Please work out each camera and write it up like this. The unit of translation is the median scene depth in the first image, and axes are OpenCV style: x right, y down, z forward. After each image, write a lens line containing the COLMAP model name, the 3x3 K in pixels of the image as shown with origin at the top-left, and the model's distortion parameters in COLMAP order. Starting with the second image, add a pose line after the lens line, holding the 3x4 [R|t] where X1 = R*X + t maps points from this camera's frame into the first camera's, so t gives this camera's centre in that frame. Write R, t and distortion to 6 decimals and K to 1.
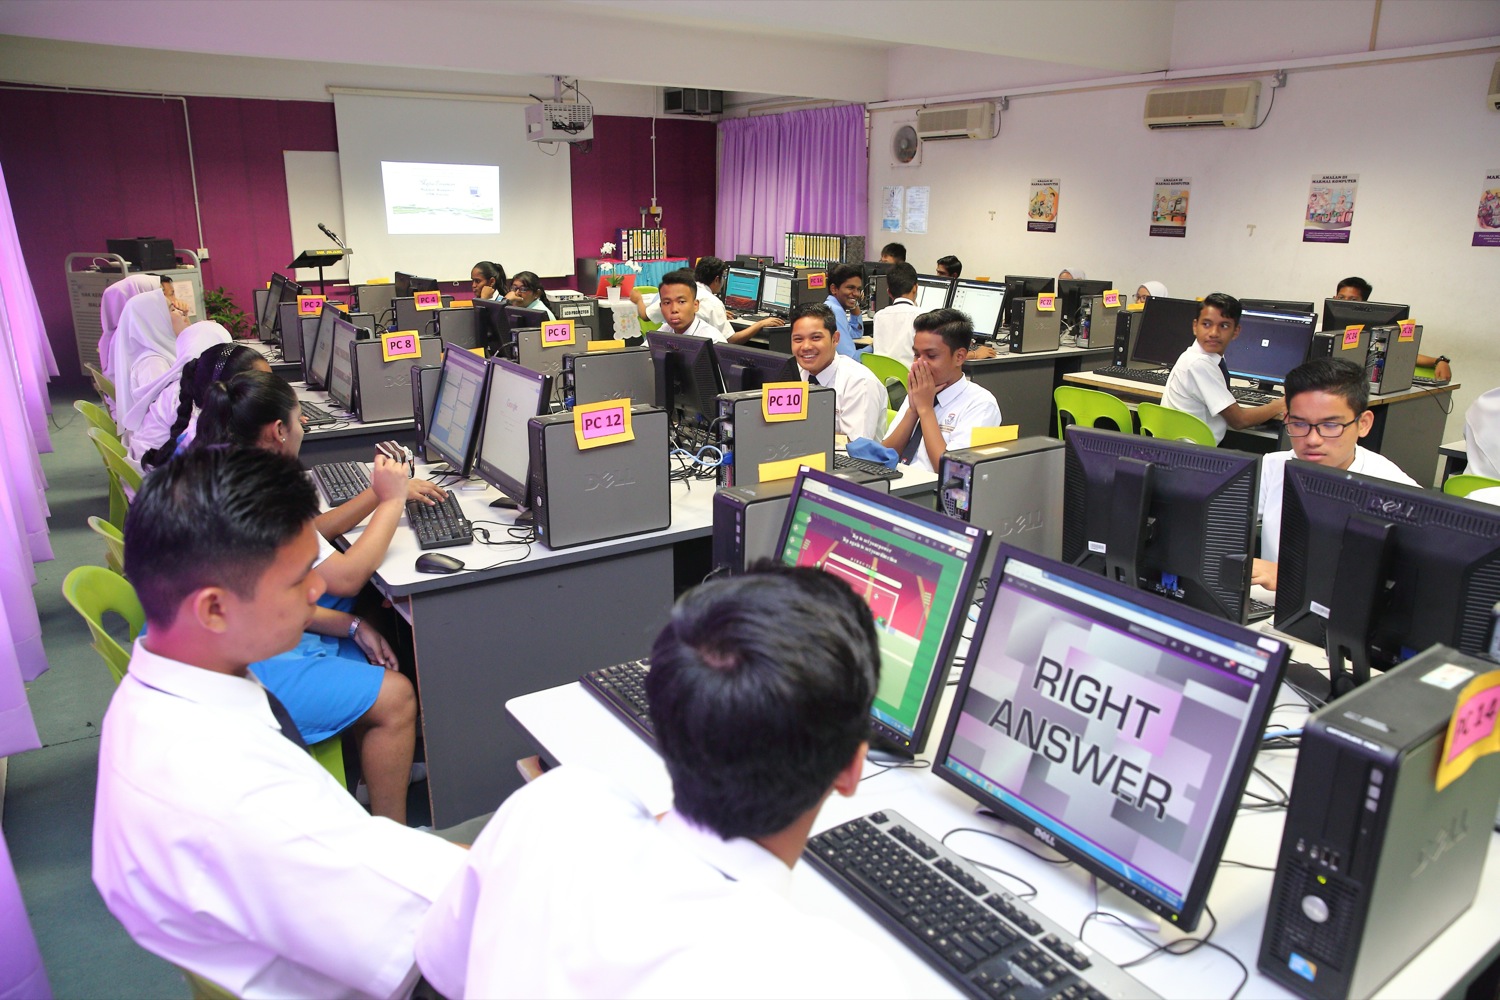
lens RADIAL K [[1047.5, 0, 752.0], [0, 1047.5, 528.1], [0, 0, 1]] dist [-0.093122, 0.075468]
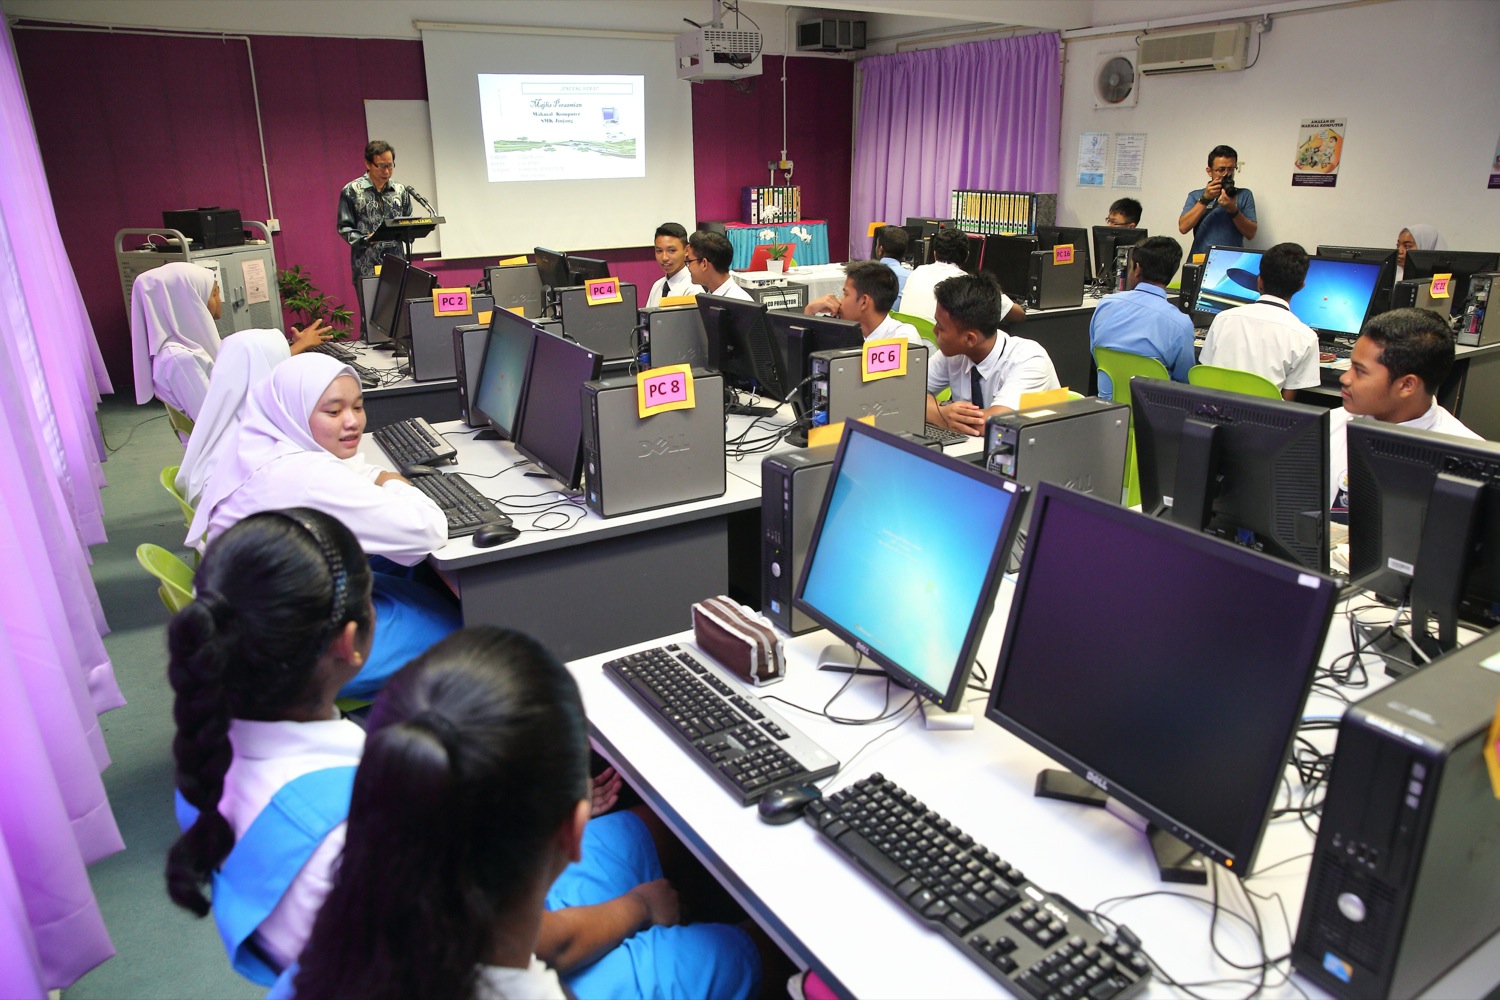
lens RADIAL K [[1047.5, 0, 752.0], [0, 1047.5, 528.1], [0, 0, 1]] dist [-0.093122, 0.075468]
pose [[0.999229, -0.005109, -0.038918, -0.108660], [0.006662, 0.999182, 0.039884, -0.049047], [0.038683, -0.040113, 0.998446, 0.158722]]
